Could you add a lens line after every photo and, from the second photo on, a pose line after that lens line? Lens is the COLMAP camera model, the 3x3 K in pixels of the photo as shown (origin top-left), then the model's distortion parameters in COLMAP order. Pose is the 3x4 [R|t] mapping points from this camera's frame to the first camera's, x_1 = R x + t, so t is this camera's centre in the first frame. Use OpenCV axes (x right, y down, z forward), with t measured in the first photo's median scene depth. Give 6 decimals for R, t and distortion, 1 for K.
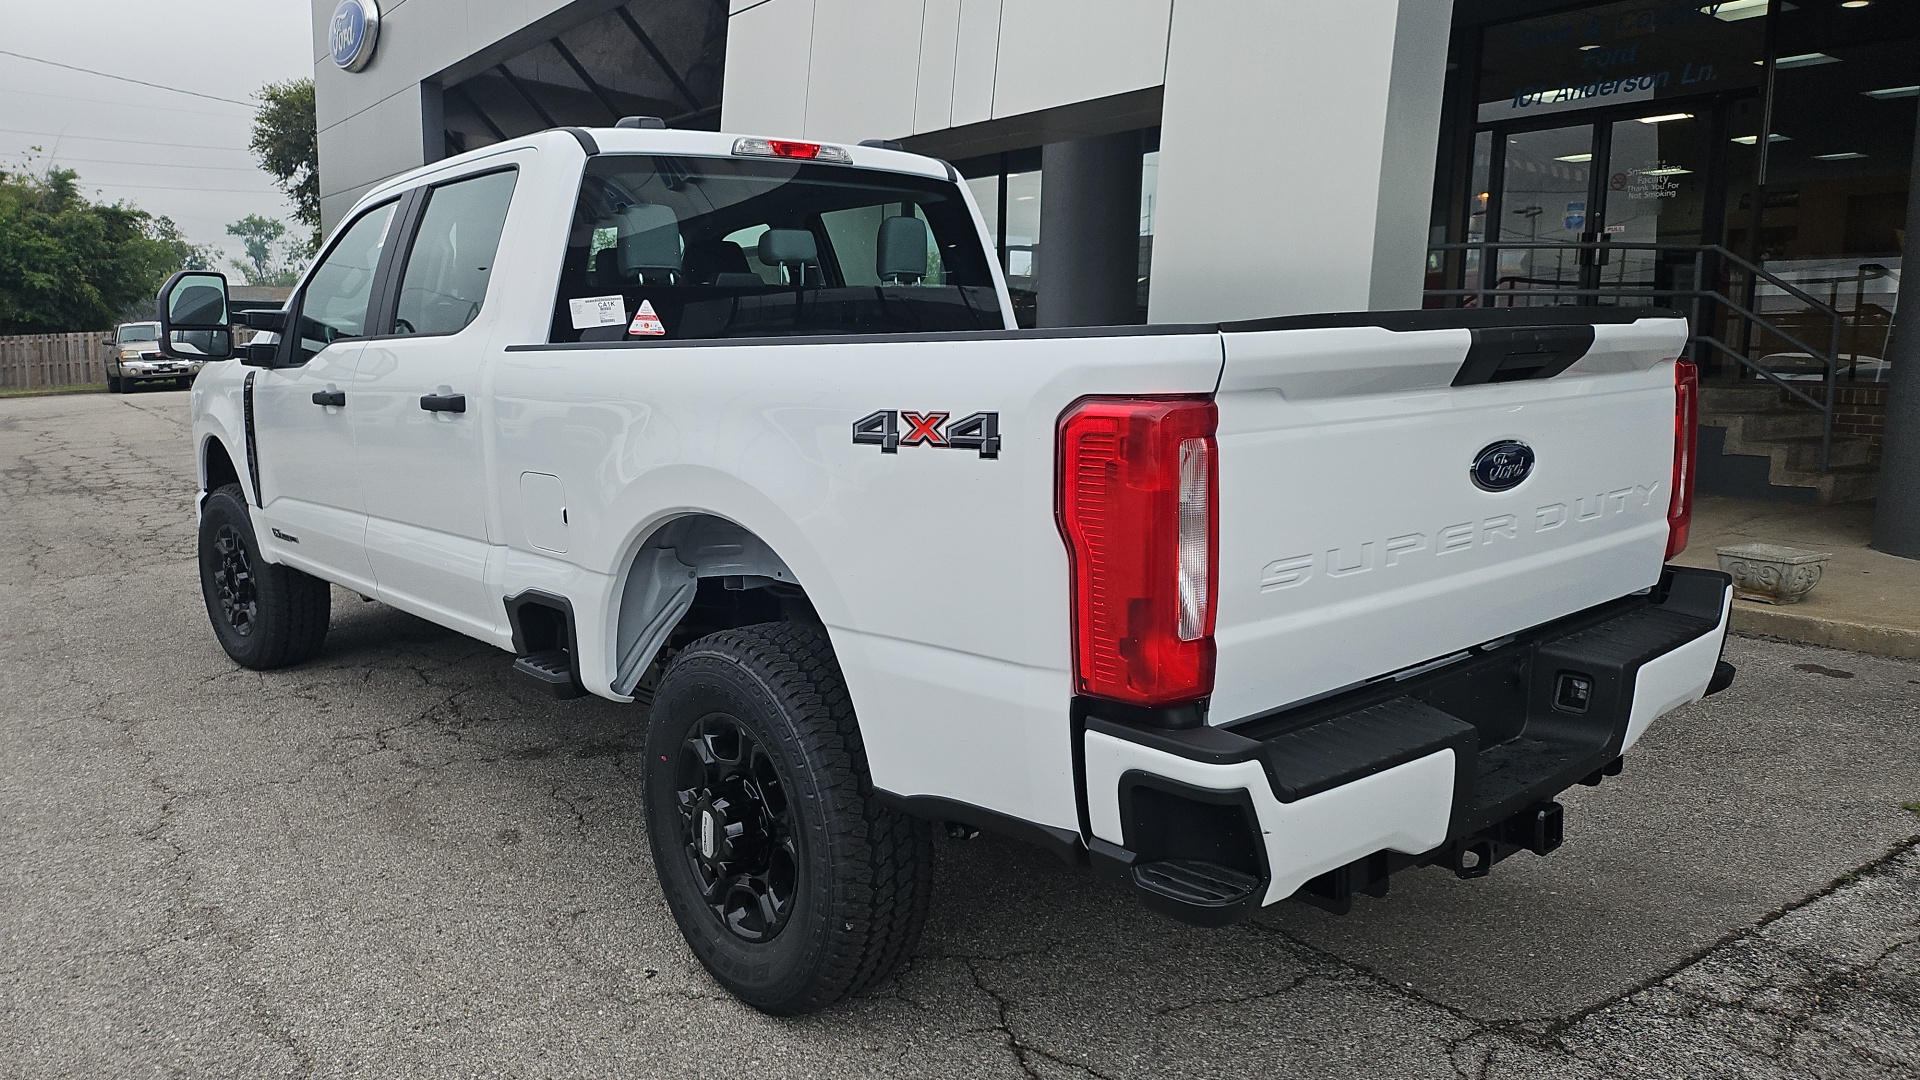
lens RADIAL K [[1358.4, 0, 960.0], [0, 1358.4, 540.0], [0, 0, 1]] dist [-0.001427, 0.000510]
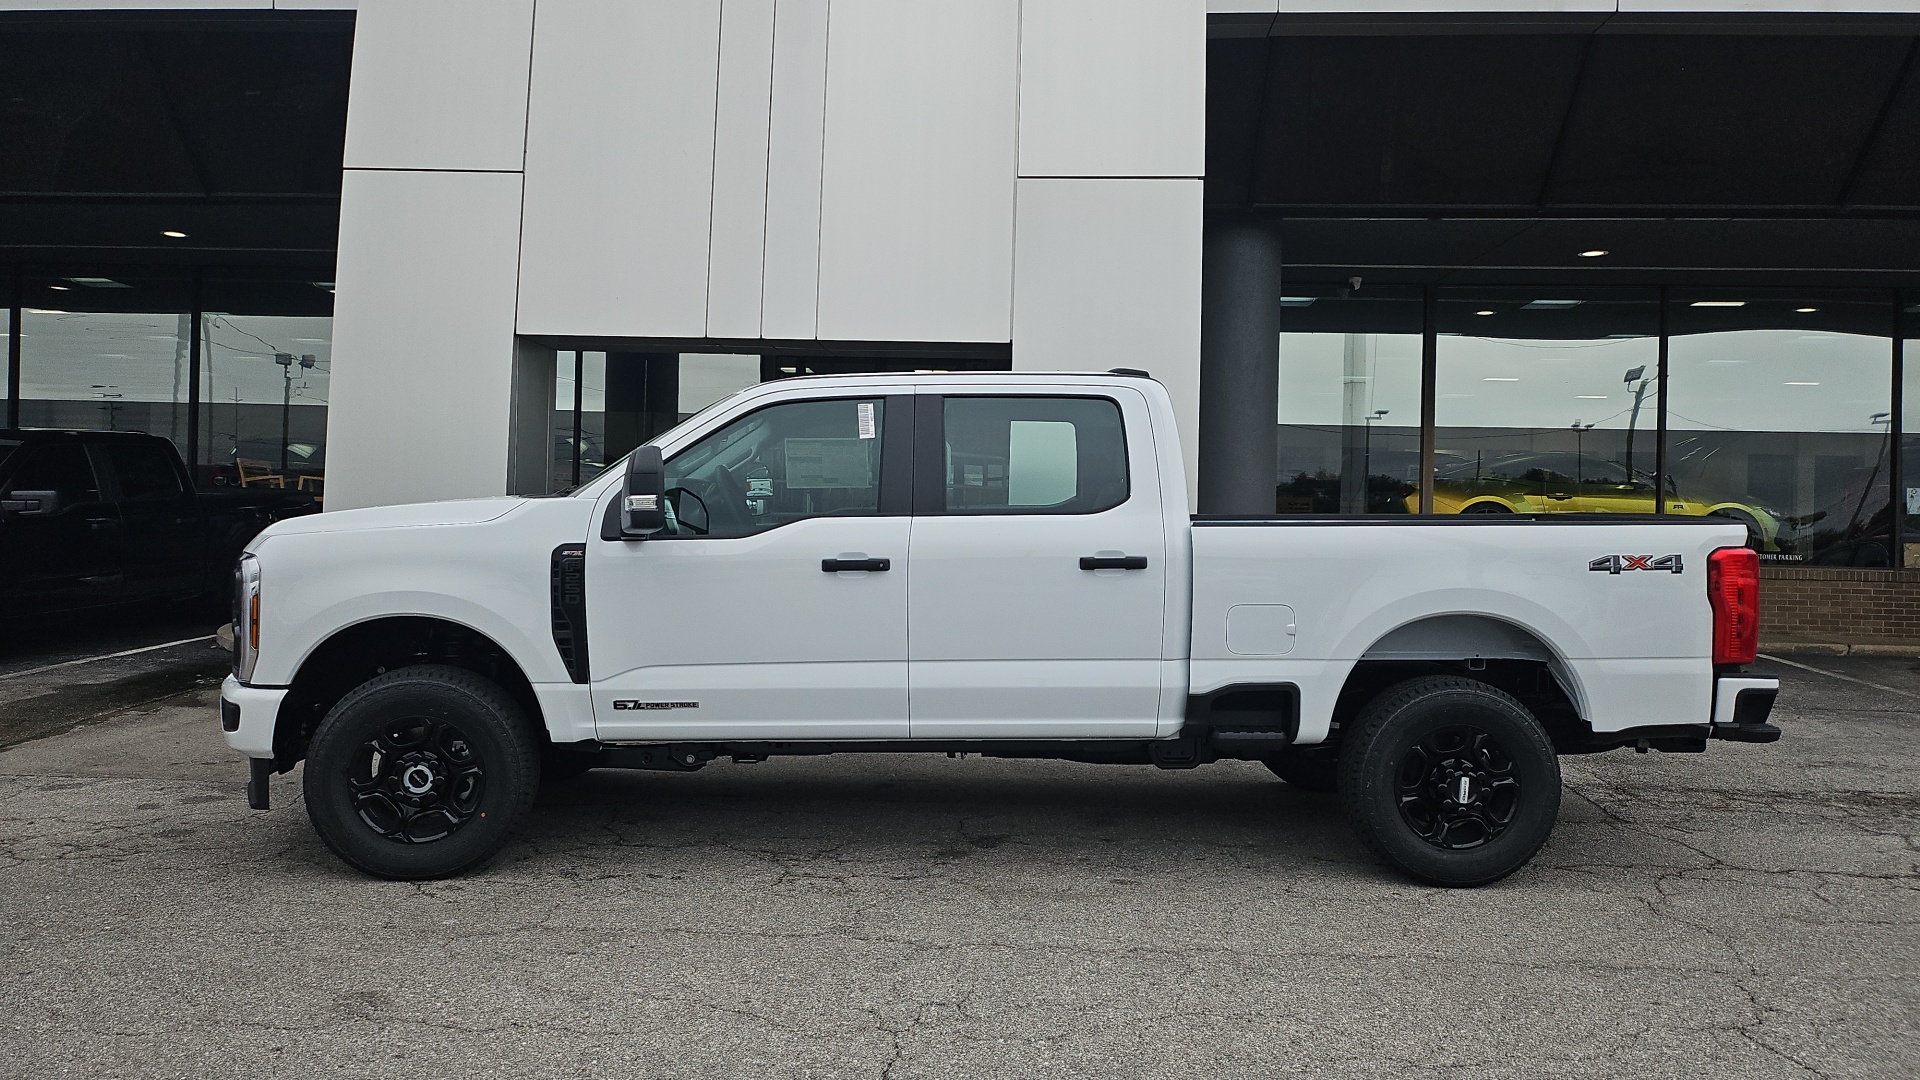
lens RADIAL K [[1358.4, 0, 960.0], [0, 1358.4, 540.0], [0, 0, 1]] dist [-0.001427, 0.000510]
pose [[0.649142, -0.006323, 0.760641, -2.022599], [0.096785, 0.992525, -0.074348, -0.047610], [-0.754485, 0.121881, 0.644901, 0.293550]]
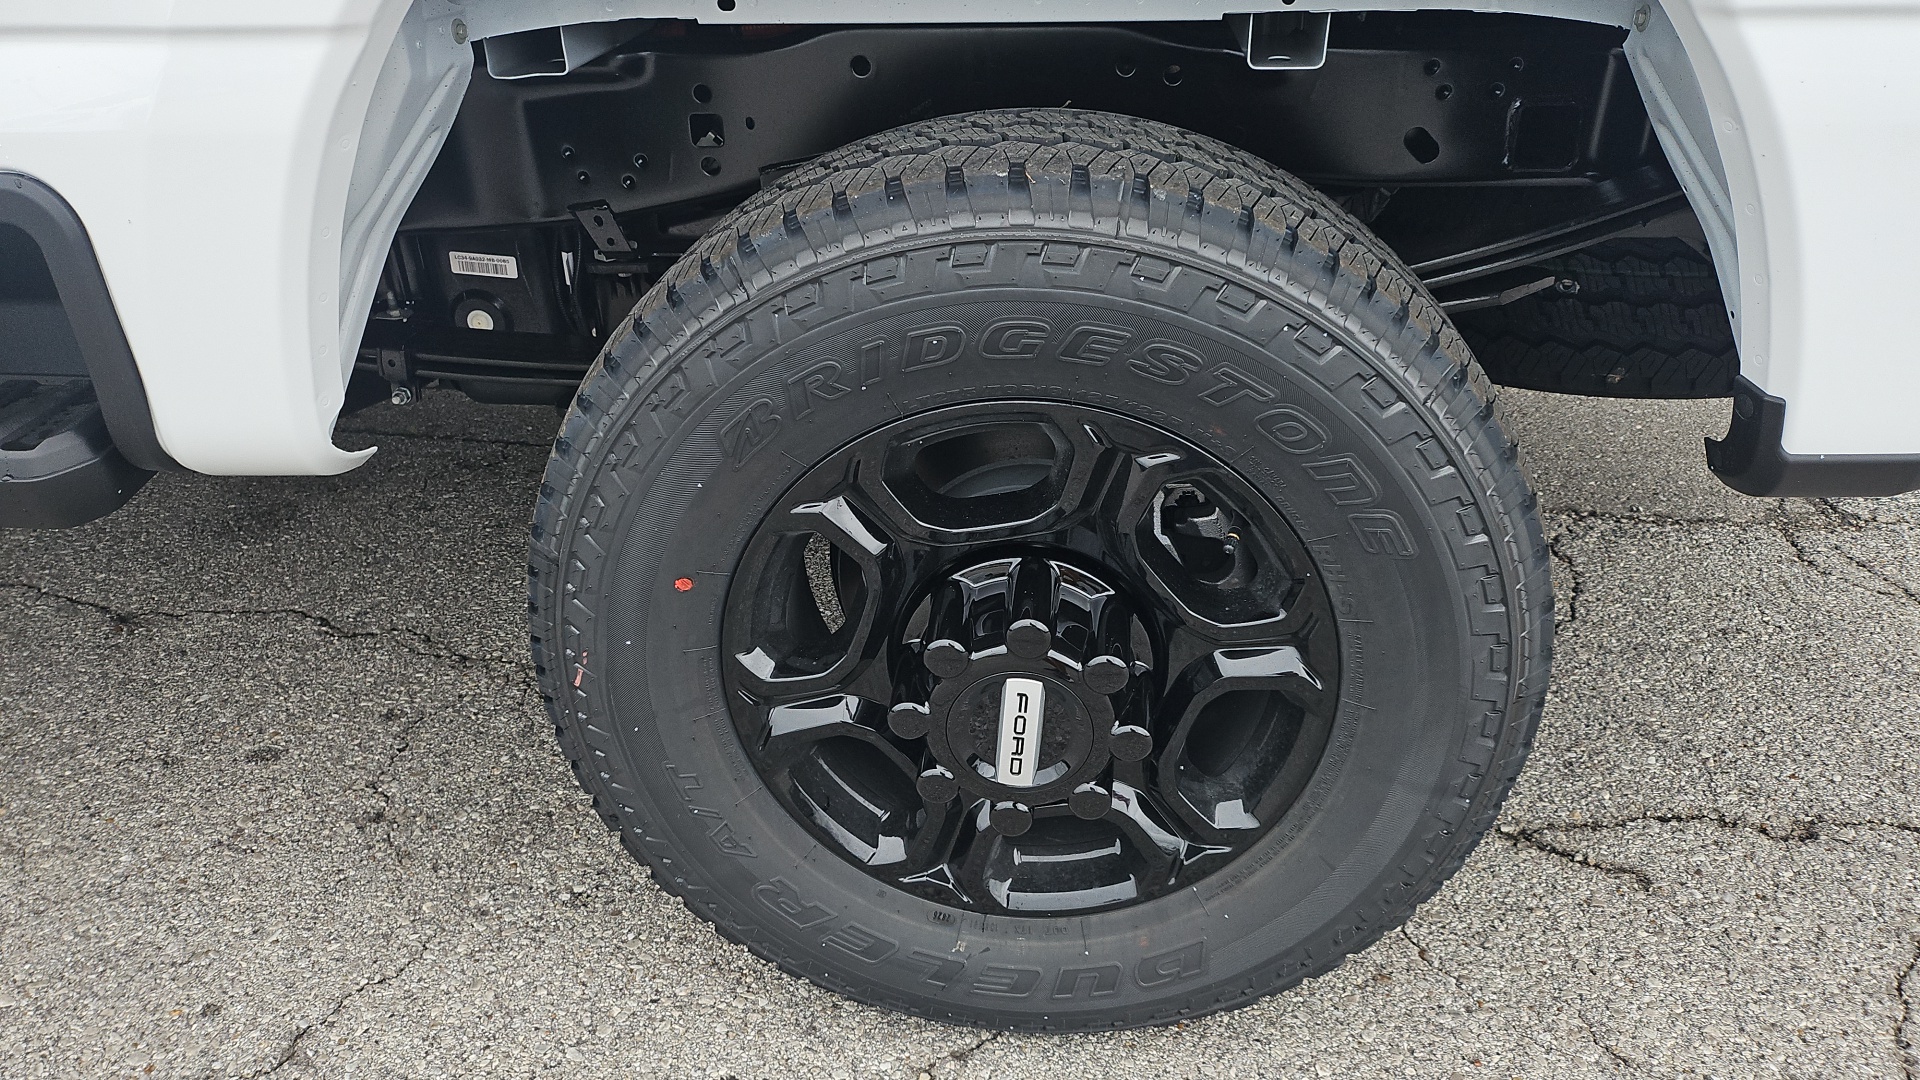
lens RADIAL K [[1358.4, 0, 960.0], [0, 1358.4, 540.0], [0, 0, 1]] dist [-0.001427, 0.000510]
pose [[0.717200, -0.337799, 0.609521, -0.400124], [0.106365, 0.917474, 0.383312, 0.029357], [-0.688702, -0.210080, 0.693942, 0.774331]]
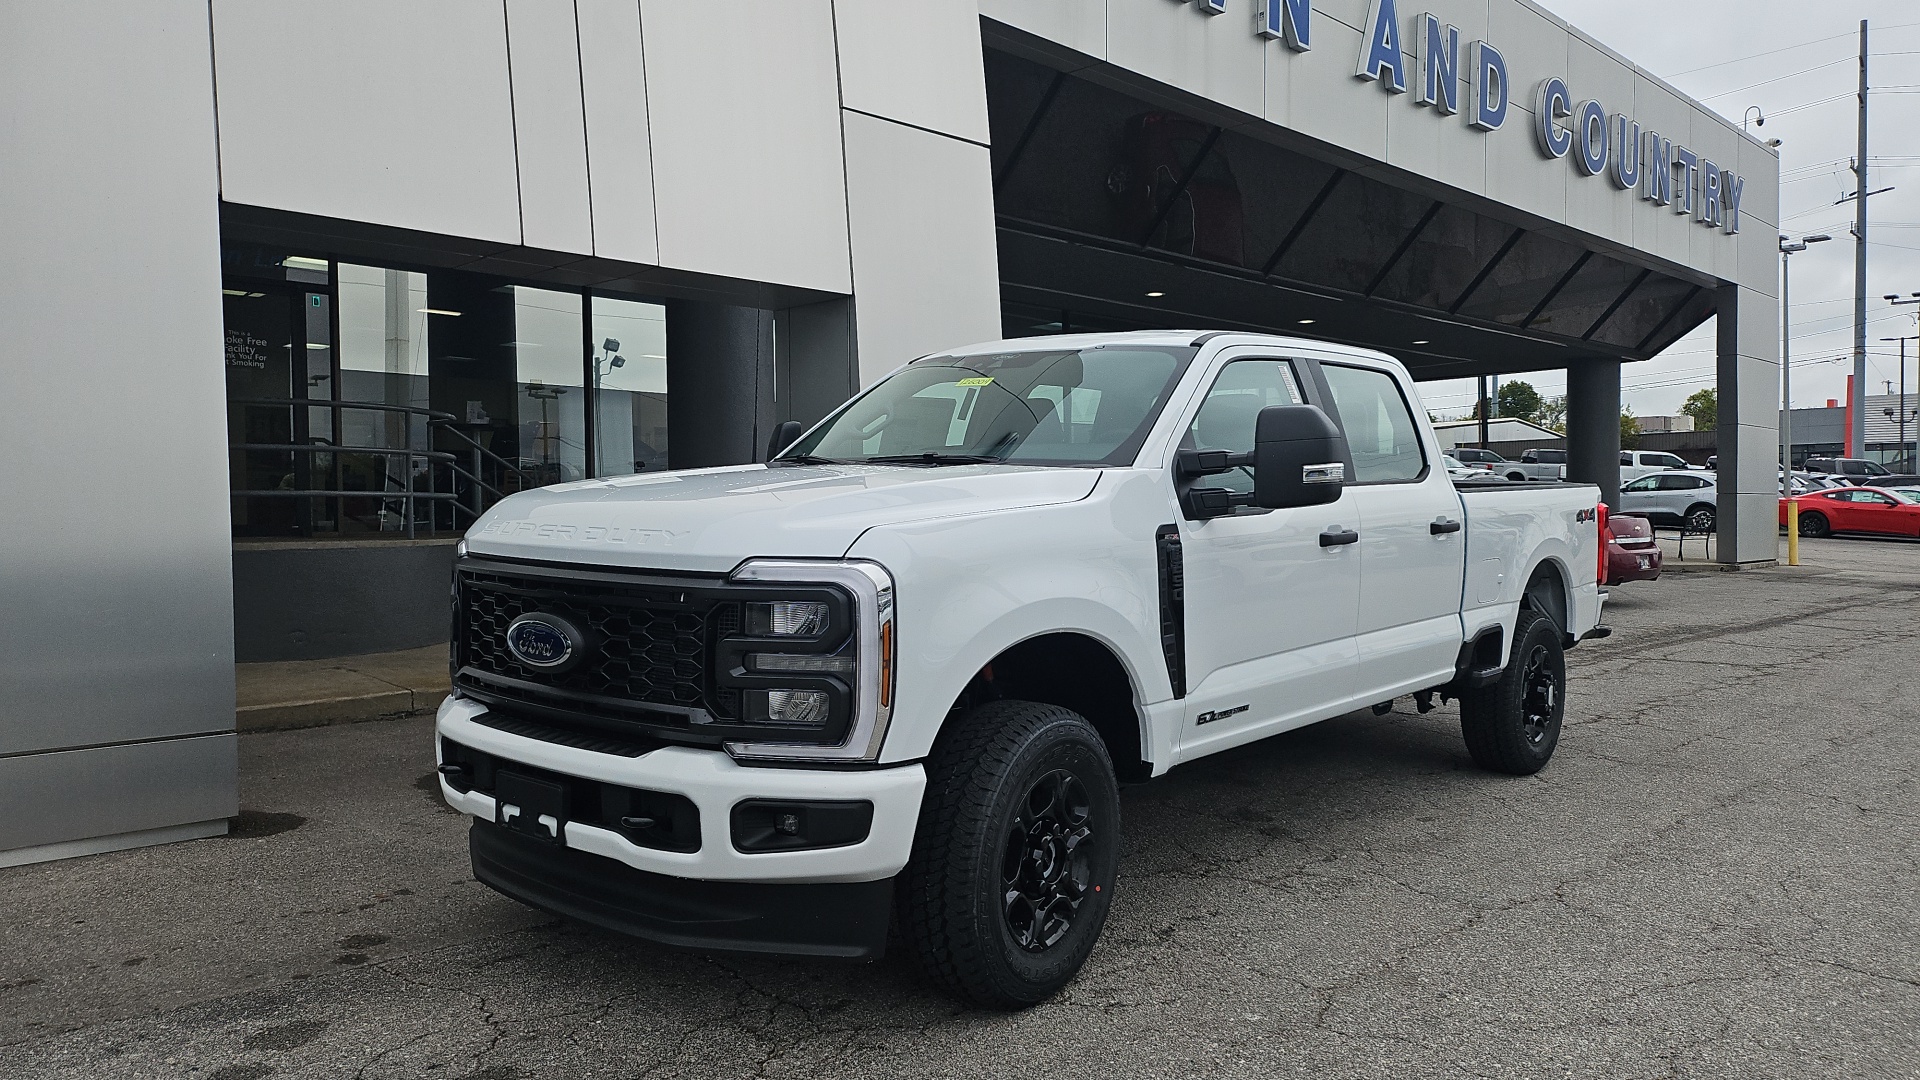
lens RADIAL K [[1358.4, 0, 960.0], [0, 1358.4, 540.0], [0, 0, 1]] dist [-0.001427, 0.000510]
pose [[-0.123925, -0.038508, 0.991544, -2.395201], [0.138492, 0.988795, 0.055710, -0.328049], [-0.982580, 0.144224, -0.117204, 2.270653]]
